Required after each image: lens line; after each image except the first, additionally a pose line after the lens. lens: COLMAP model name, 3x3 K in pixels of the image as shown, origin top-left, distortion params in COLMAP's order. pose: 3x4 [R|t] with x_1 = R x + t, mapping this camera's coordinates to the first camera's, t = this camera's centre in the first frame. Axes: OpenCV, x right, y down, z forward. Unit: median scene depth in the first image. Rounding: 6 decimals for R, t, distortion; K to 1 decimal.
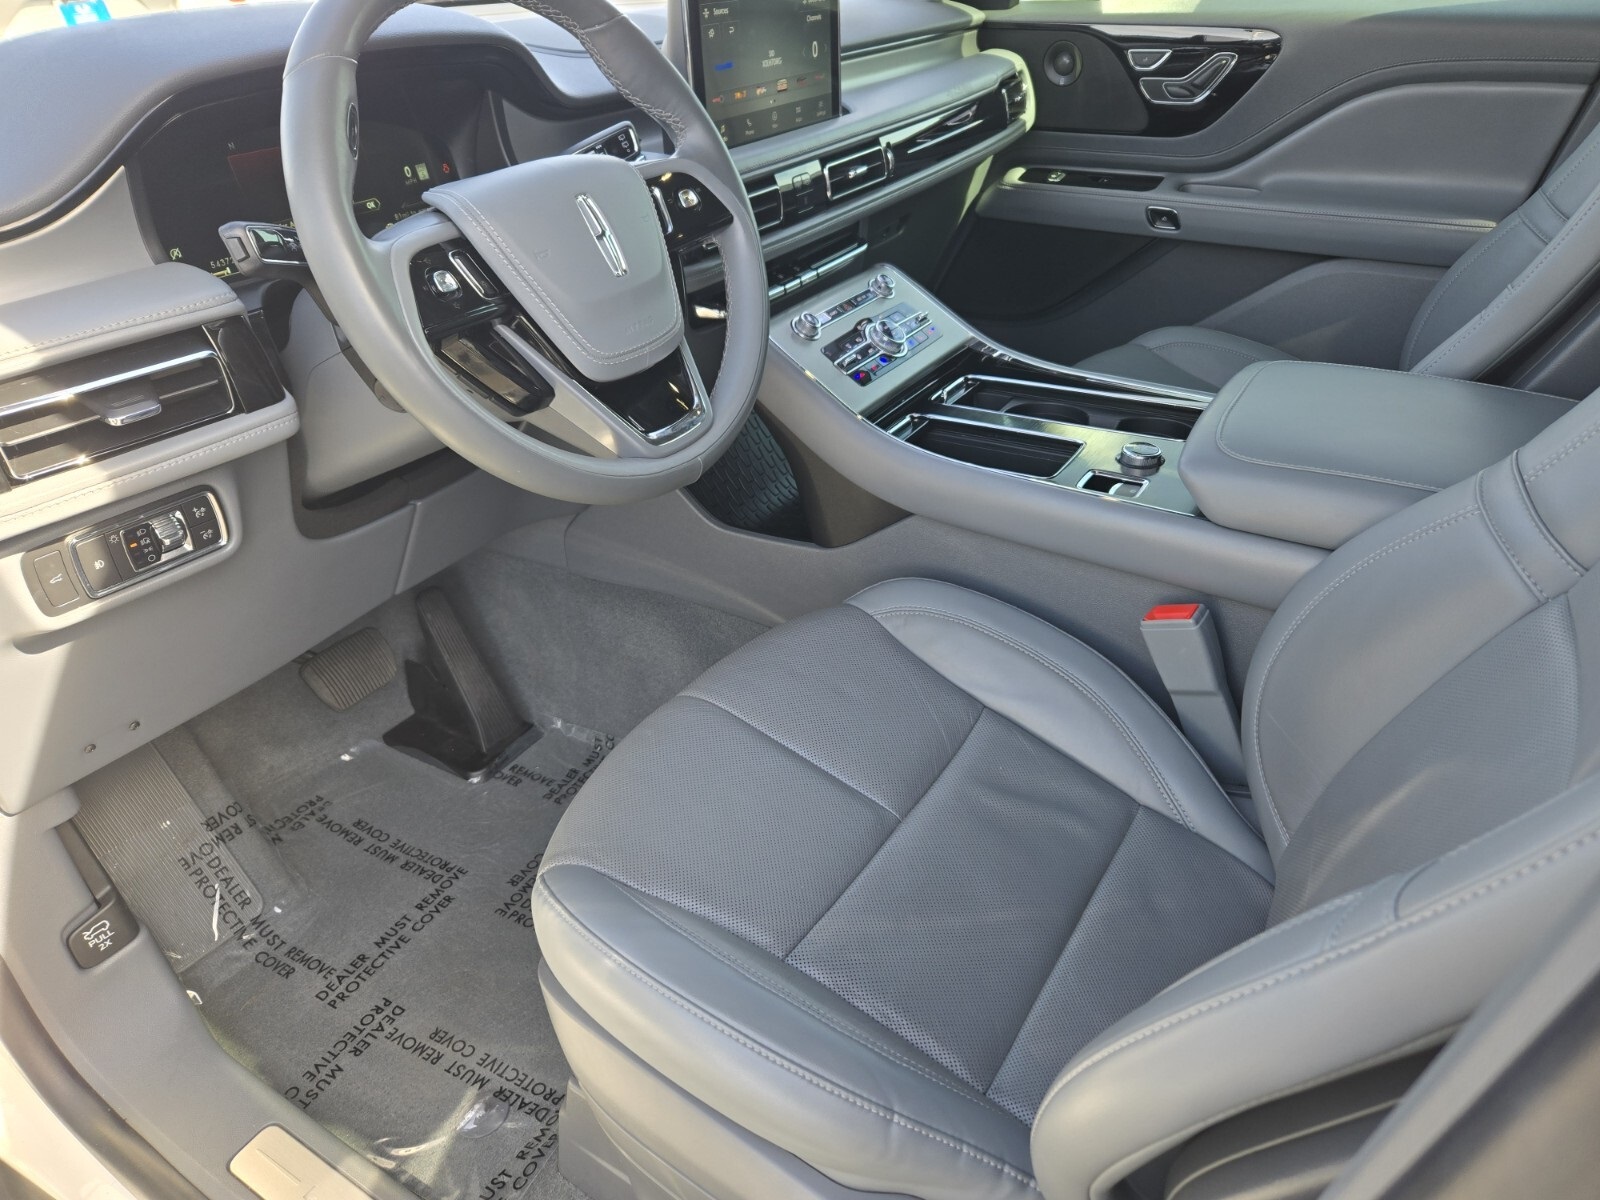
lens RADIAL K [[1096.0, 0, 800.0], [0, 1096.0, 600.0], [0, 0, 1]] dist [0.034583, -0.040898]
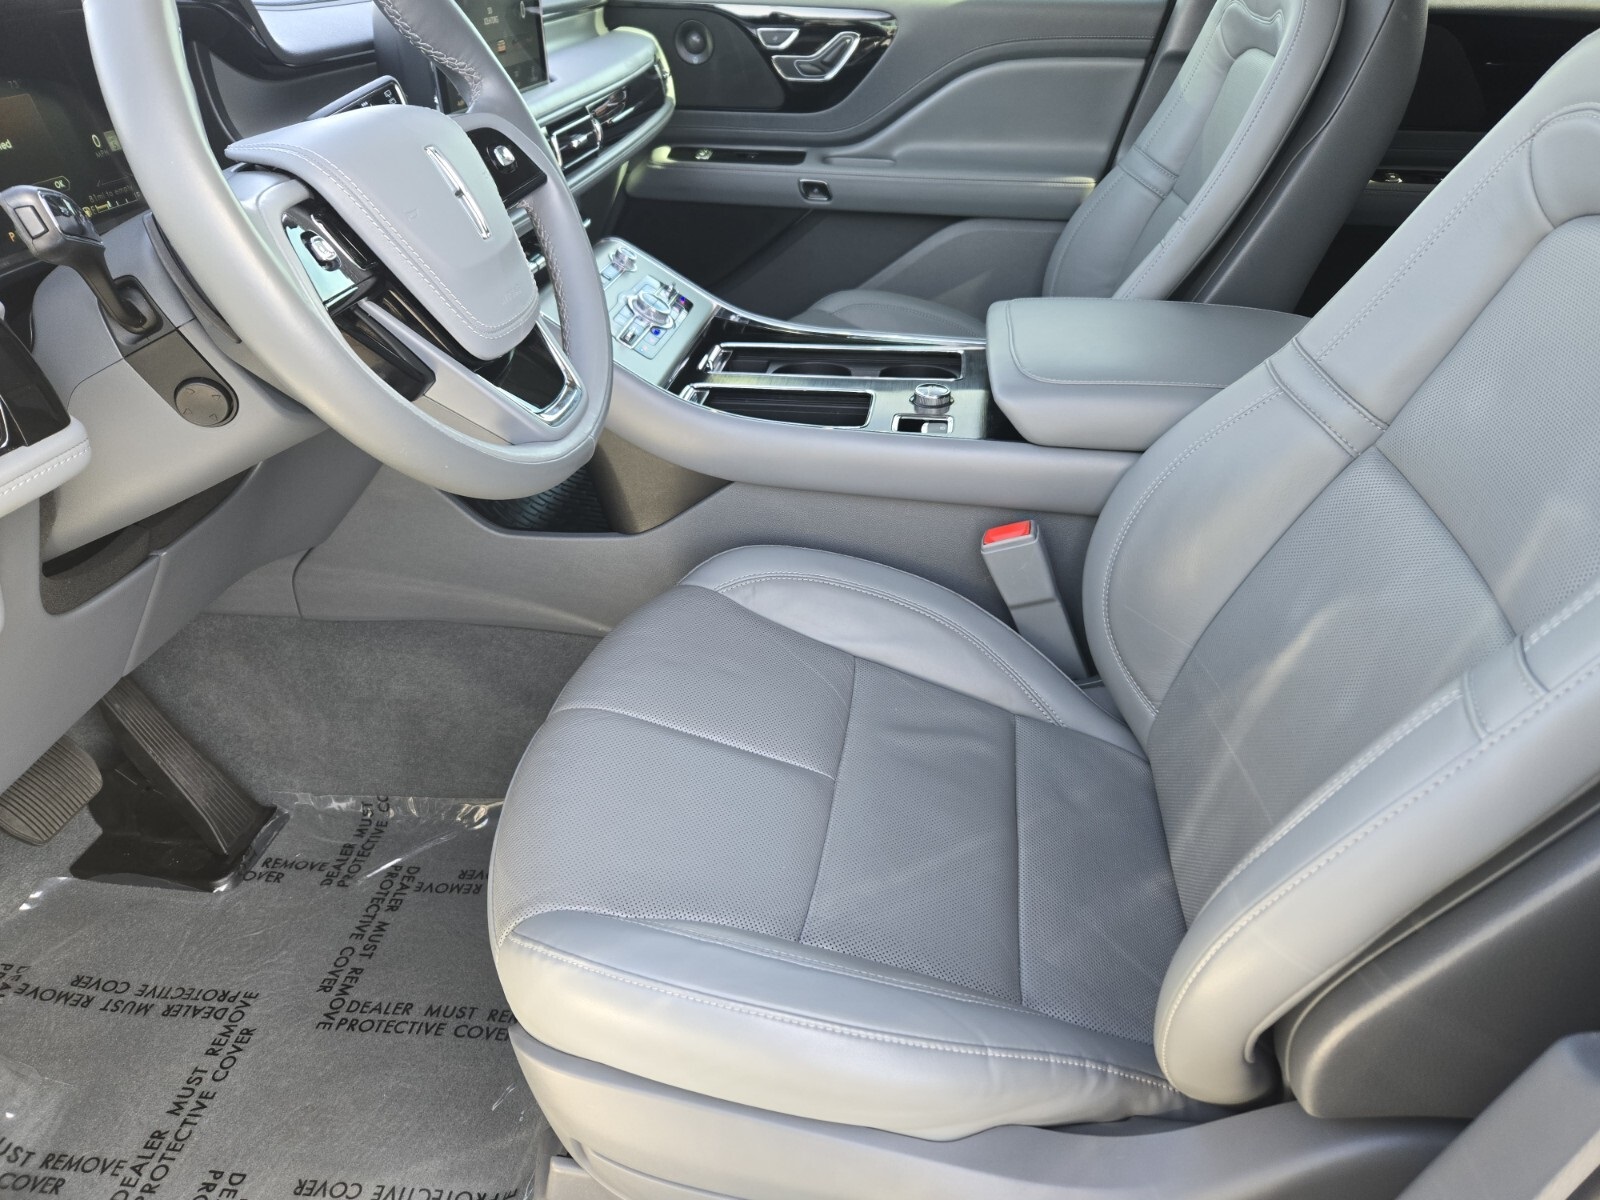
lens RADIAL K [[1101.3, 0, 803.6], [0, 1101.3, 586.6], [0, 0, 1]] dist [0.033353, -0.035994]
pose [[0.910104, -0.175635, 0.375317, -0.215127], [0.181637, 0.983170, 0.019637, 0.004926], [-0.372449, 0.050299, 0.926689, 0.069470]]
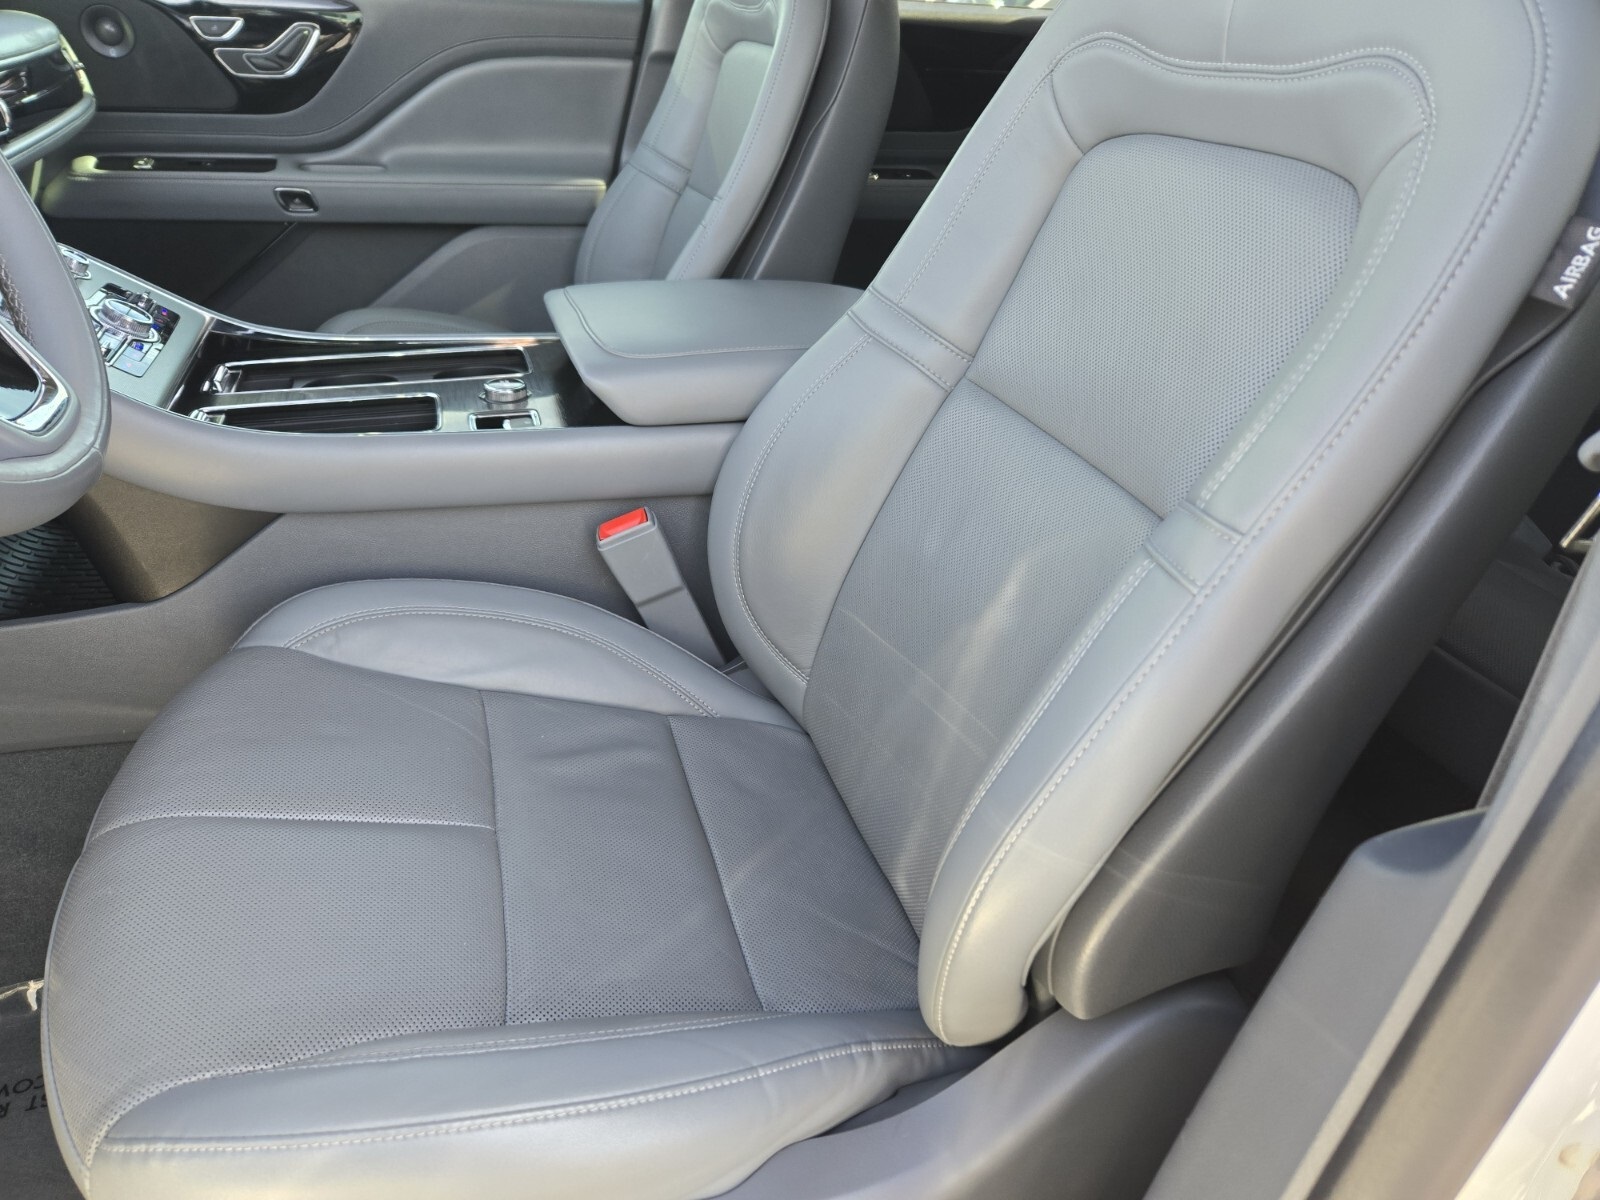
lens RADIAL K [[1096.0, 0, 800.0], [0, 1096.0, 600.0], [0, 0, 1]] dist [0.034583, -0.040898]
pose [[0.640378, -0.305794, 0.704561, -0.231850], [0.336857, 0.936213, 0.100165, 0.025427], [-0.690249, 0.173193, 0.702539, 0.177318]]
